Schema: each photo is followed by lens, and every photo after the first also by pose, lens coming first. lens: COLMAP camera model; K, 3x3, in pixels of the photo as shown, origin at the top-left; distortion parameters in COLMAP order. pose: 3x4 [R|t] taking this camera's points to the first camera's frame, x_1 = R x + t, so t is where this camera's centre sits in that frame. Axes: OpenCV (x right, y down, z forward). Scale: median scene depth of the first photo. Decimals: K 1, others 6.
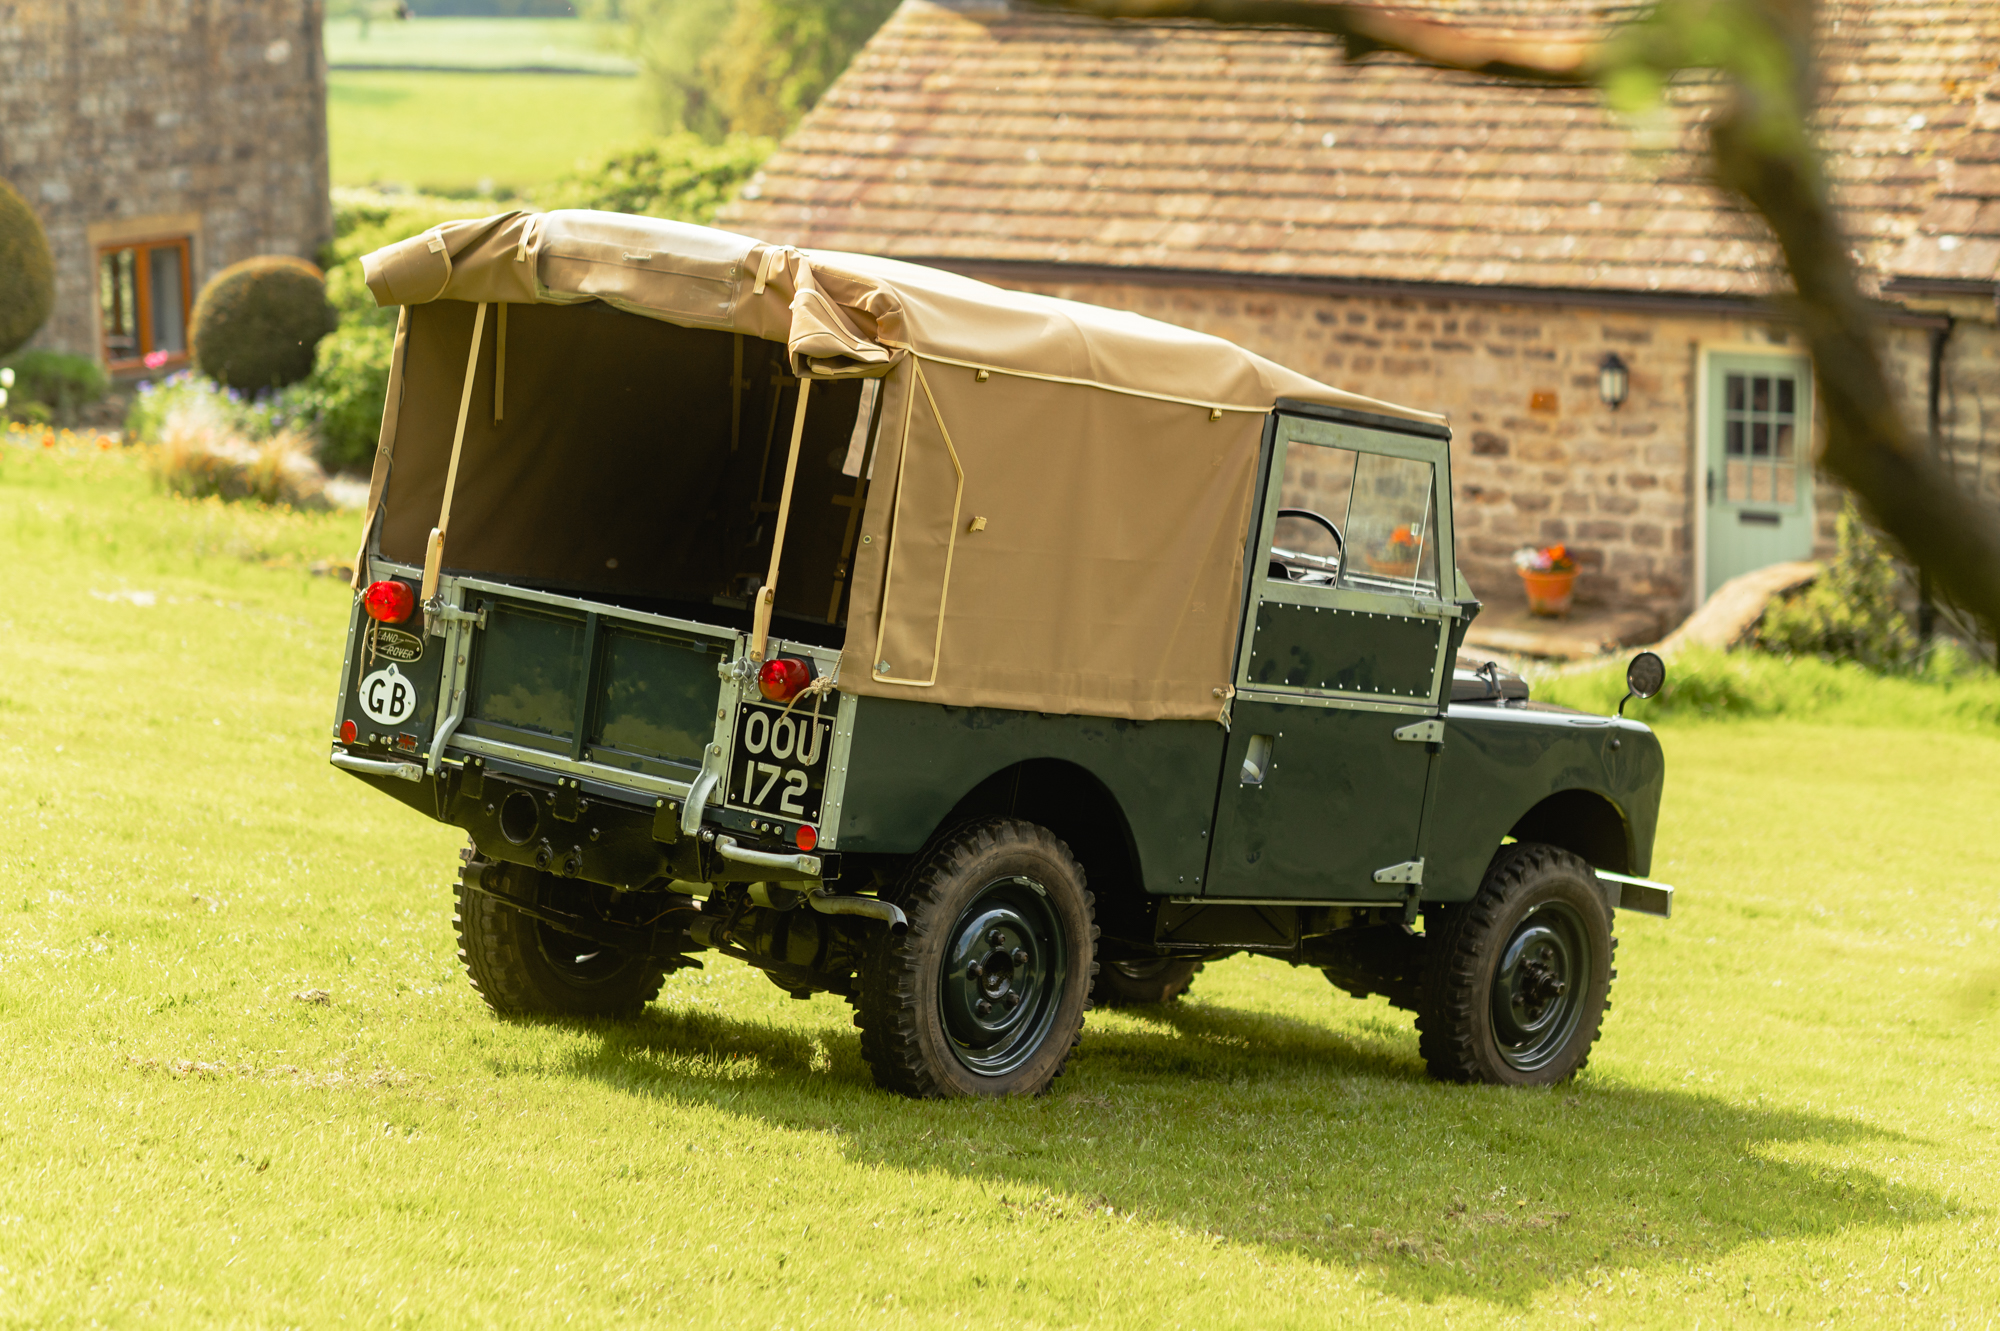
lens RADIAL K [[4867.1, 0, 973.4], [0, 4867.1, 661.7], [0, 0, 1]] dist [0.010463, 1.008566]
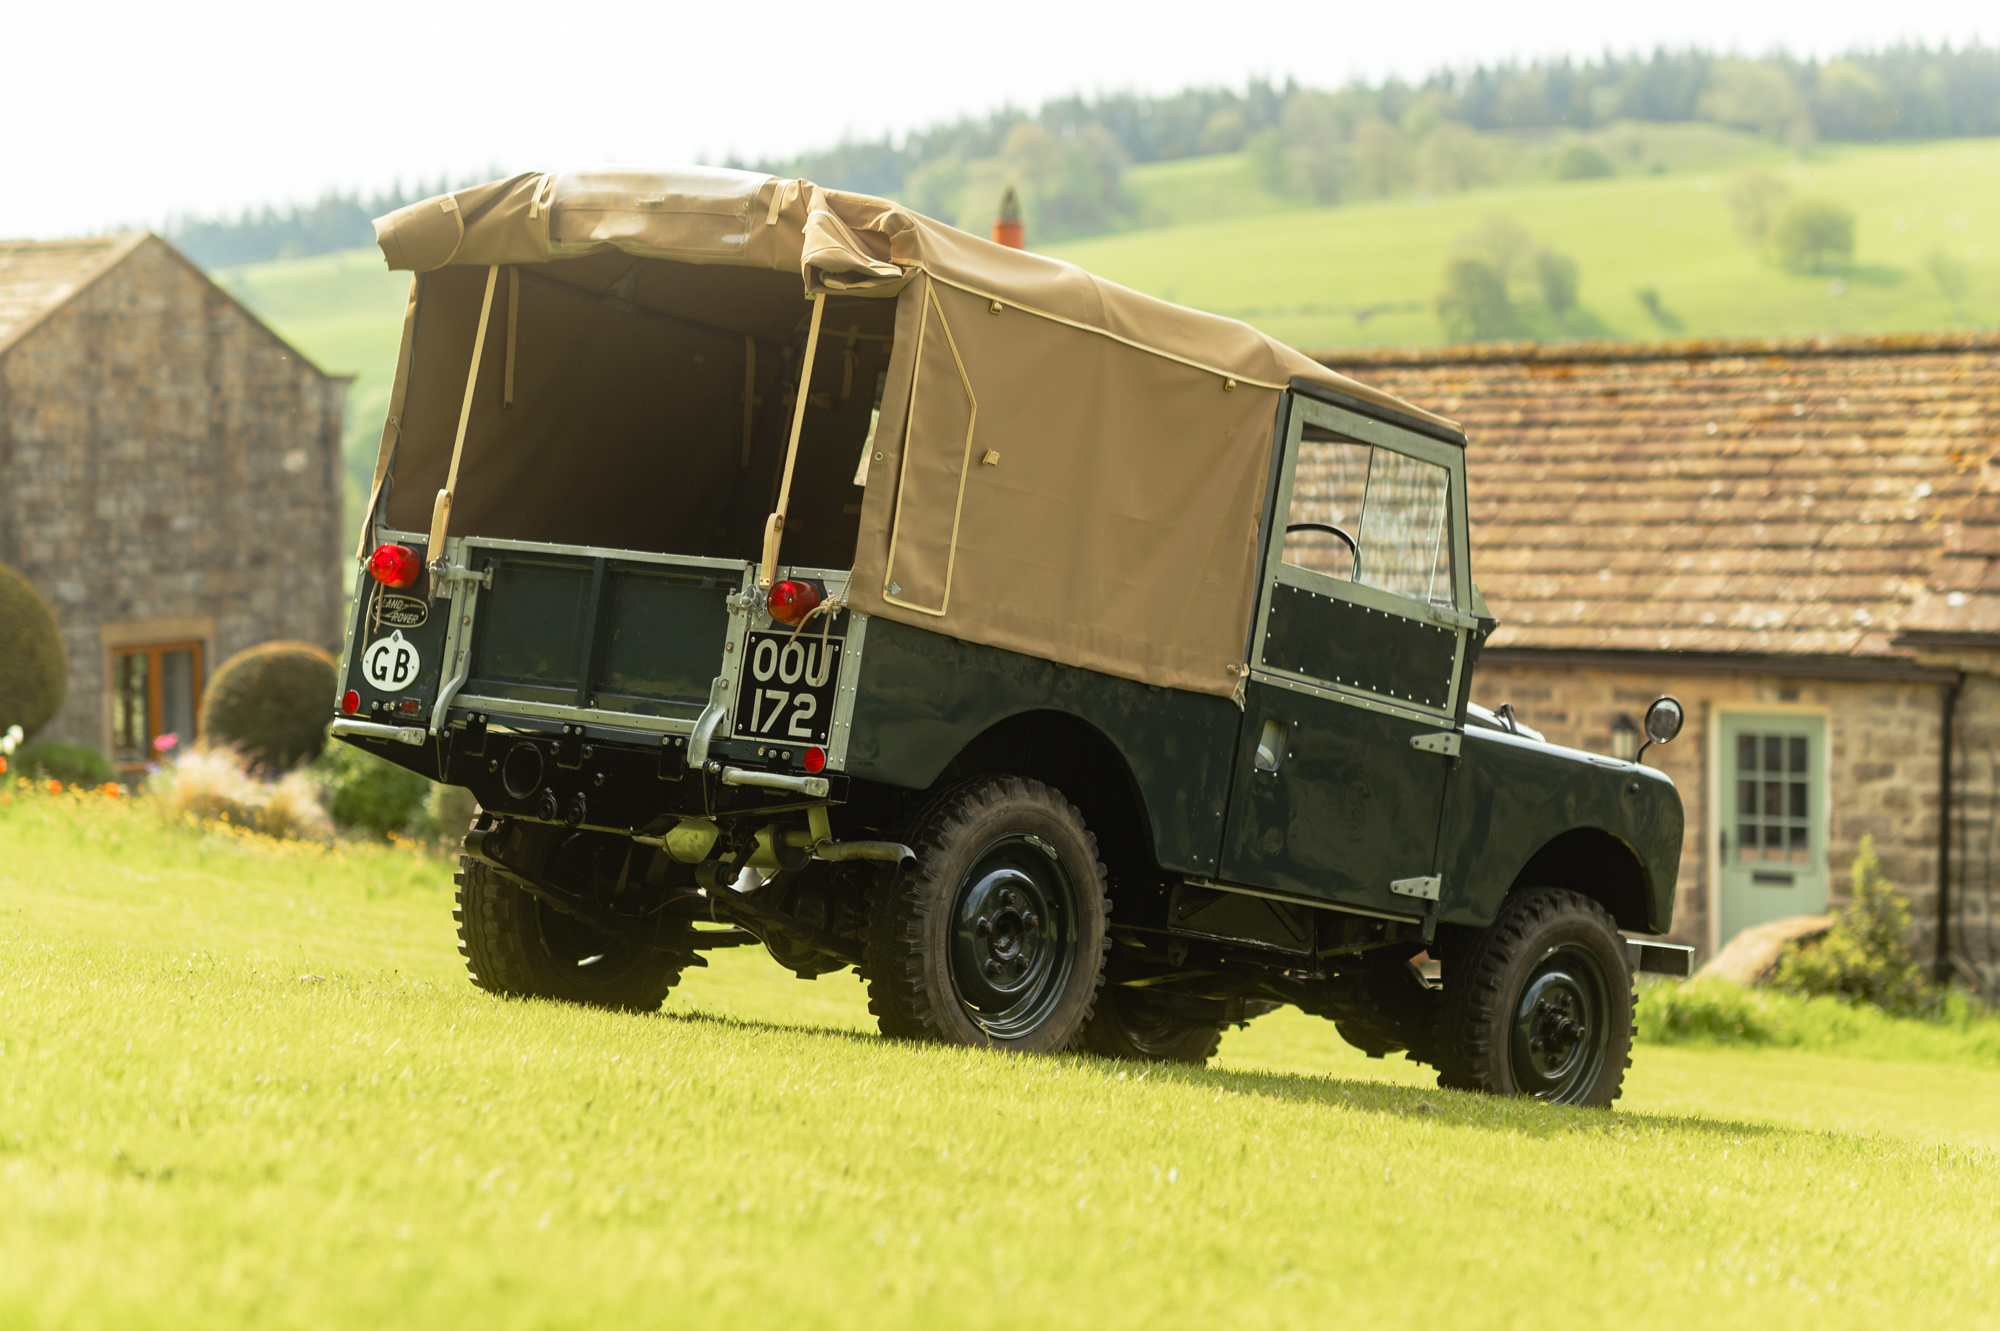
lens RADIAL K [[4864.2, 0, 1000.0], [0, 4864.2, 665.5], [0, 0, 1]] dist [0.078790, -0.603476]
pose [[0.999979, 0.005748, 0.003125, 0.000034], [-0.005353, 0.993432, -0.114299, 0.119942], [-0.003762, 0.114280, 0.993441, 0.018781]]
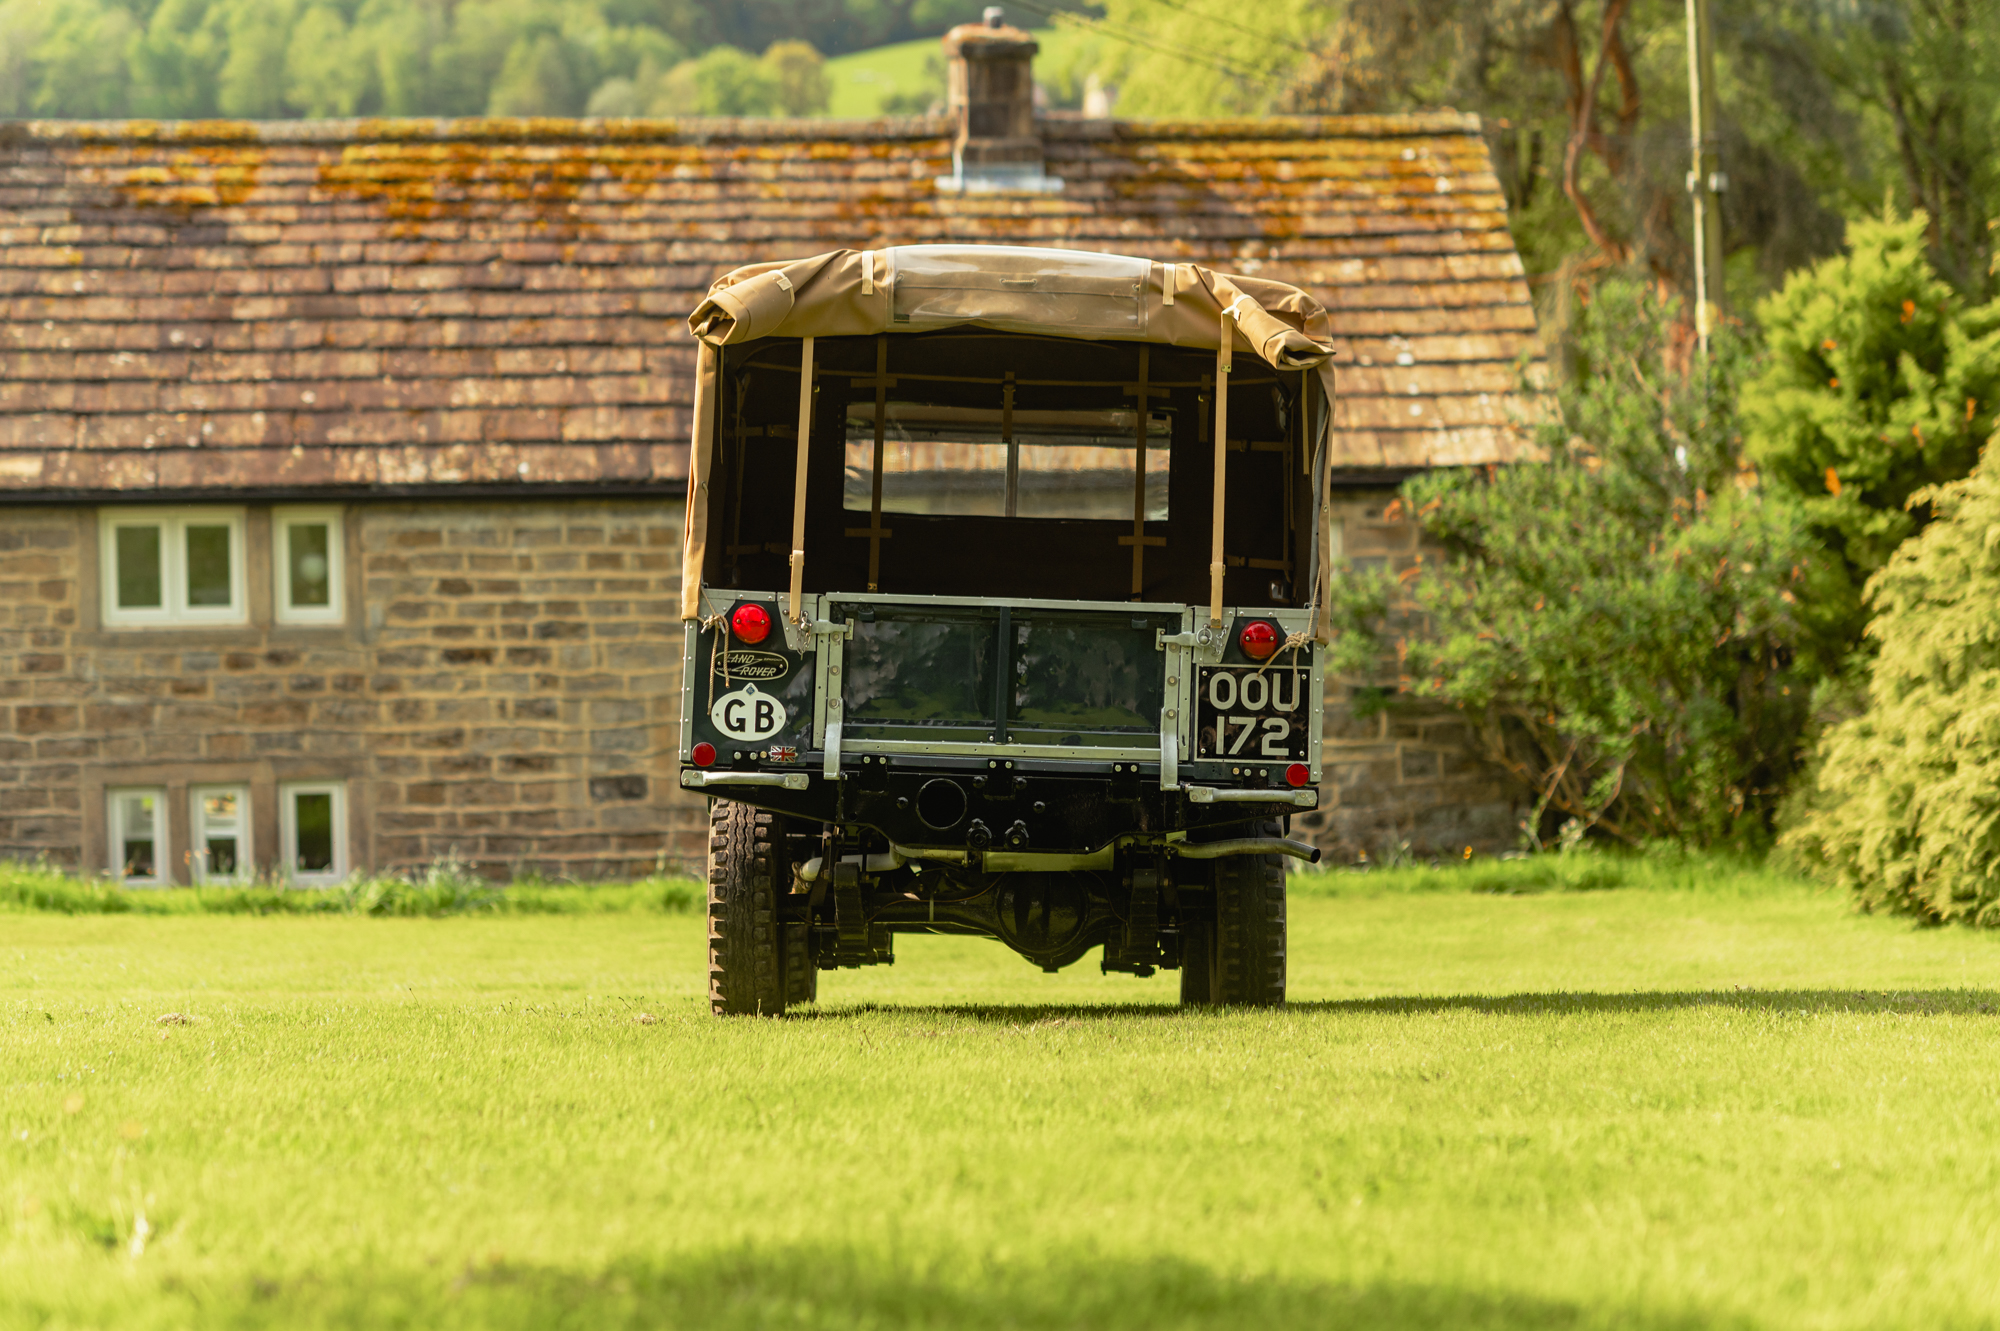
lens RADIAL K [[4864.2, 0, 1000.0], [0, 4864.2, 665.5], [0, 0, 1]] dist [0.078790, -0.603476]
pose [[0.764029, -0.072048, 0.641146, -0.752735], [0.113465, 0.993262, -0.023596, 0.027549], [-0.635126, 0.090776, 0.767056, 0.159108]]
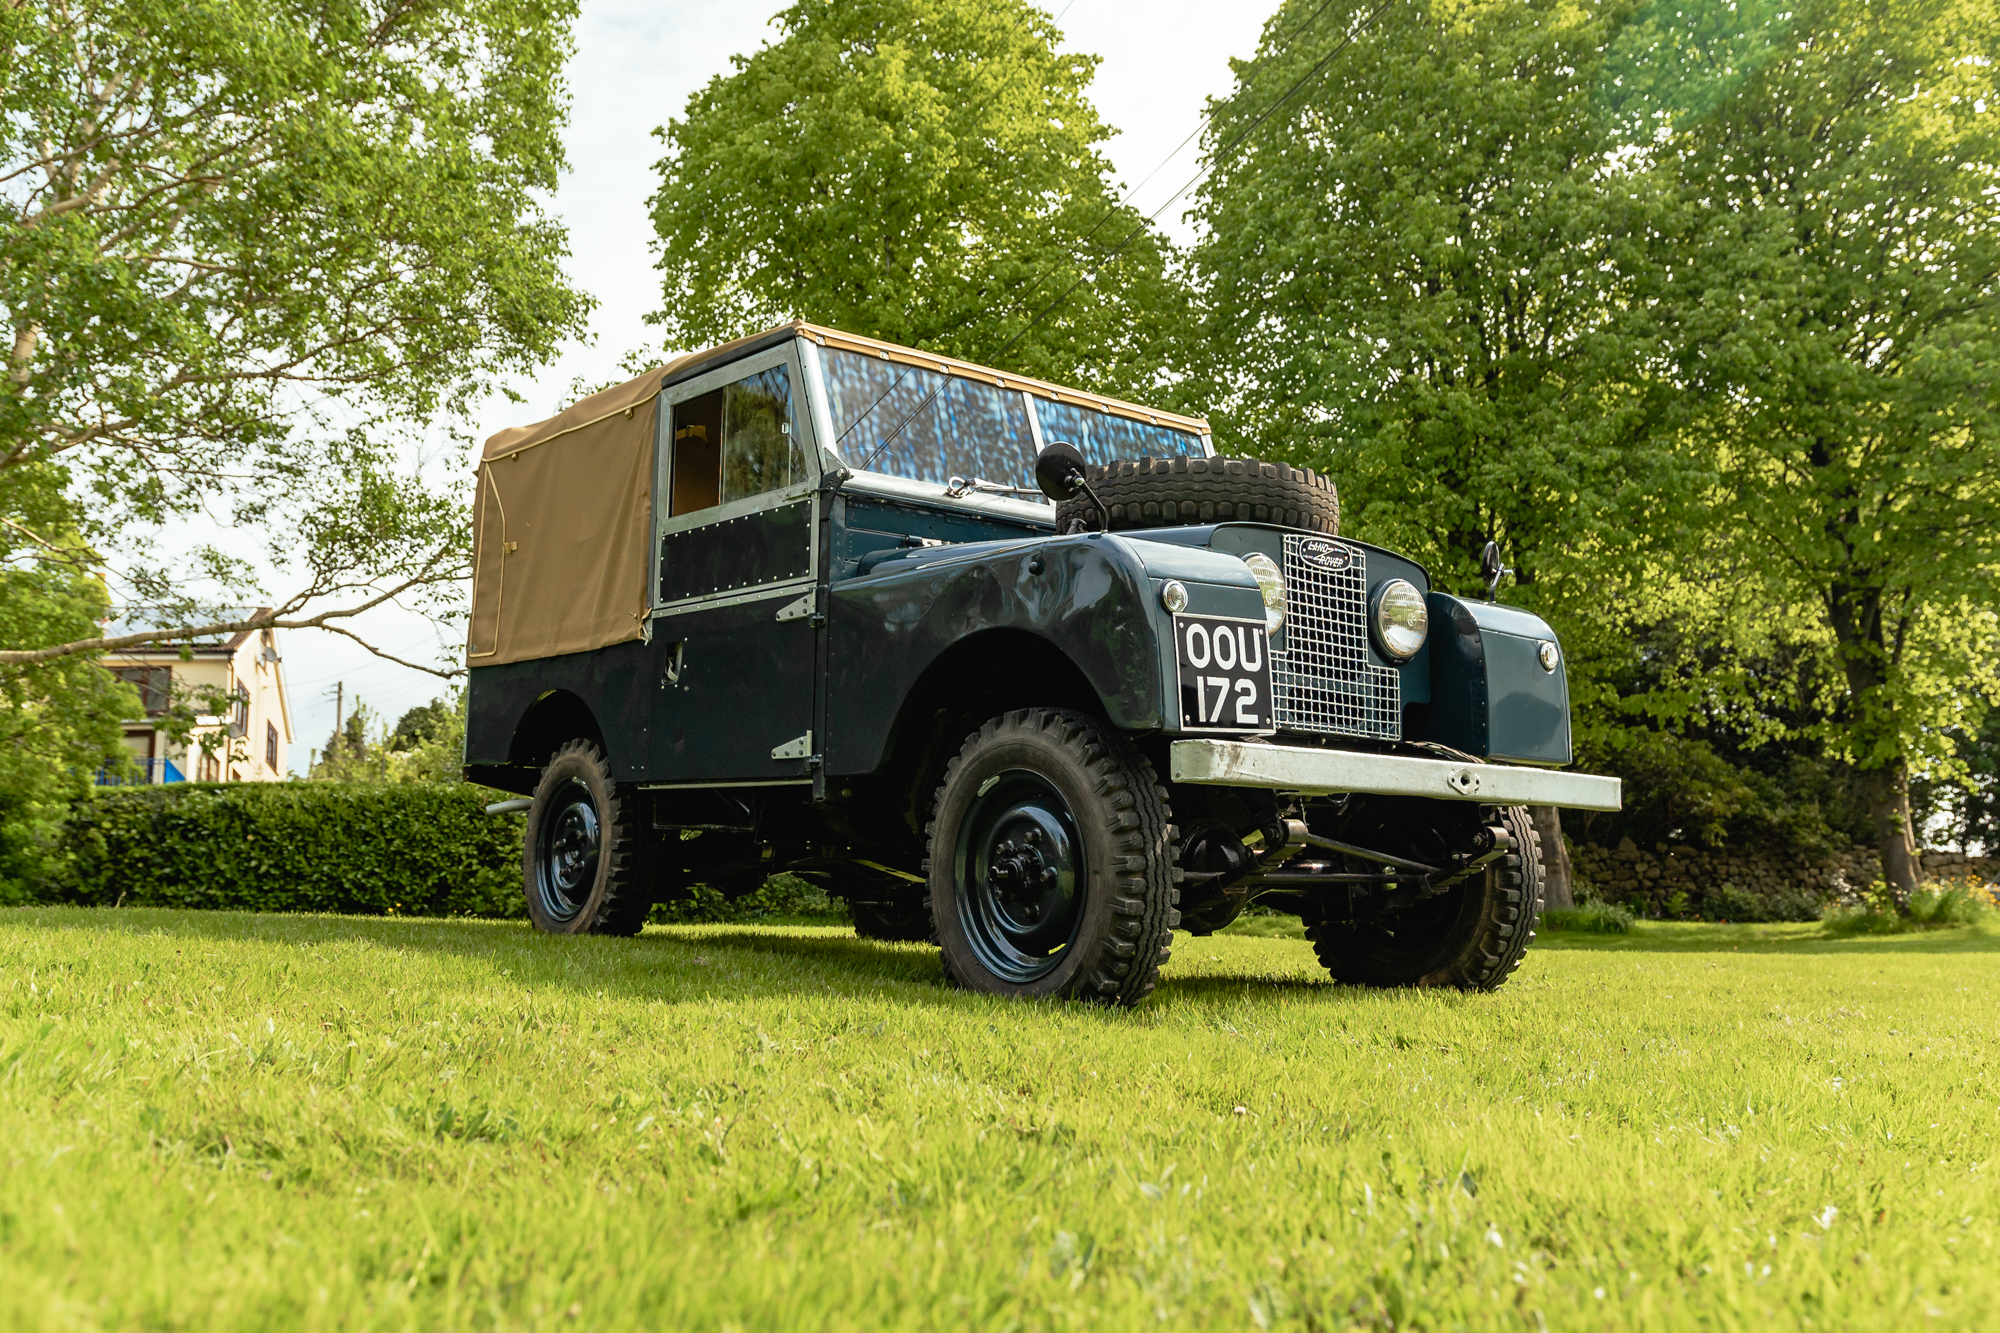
lens RADIAL K [[1699.2, 0, 1000.0], [0, 1699.2, 666.5], [0, 0, 1]] dist [-0.019072, 0.002290]
pose [[-0.185312, -0.247156, -0.951091, 0.450156], [-0.098195, 0.967667, -0.232331, 0.112322], [0.977761, 0.050339, -0.203590, 1.192560]]
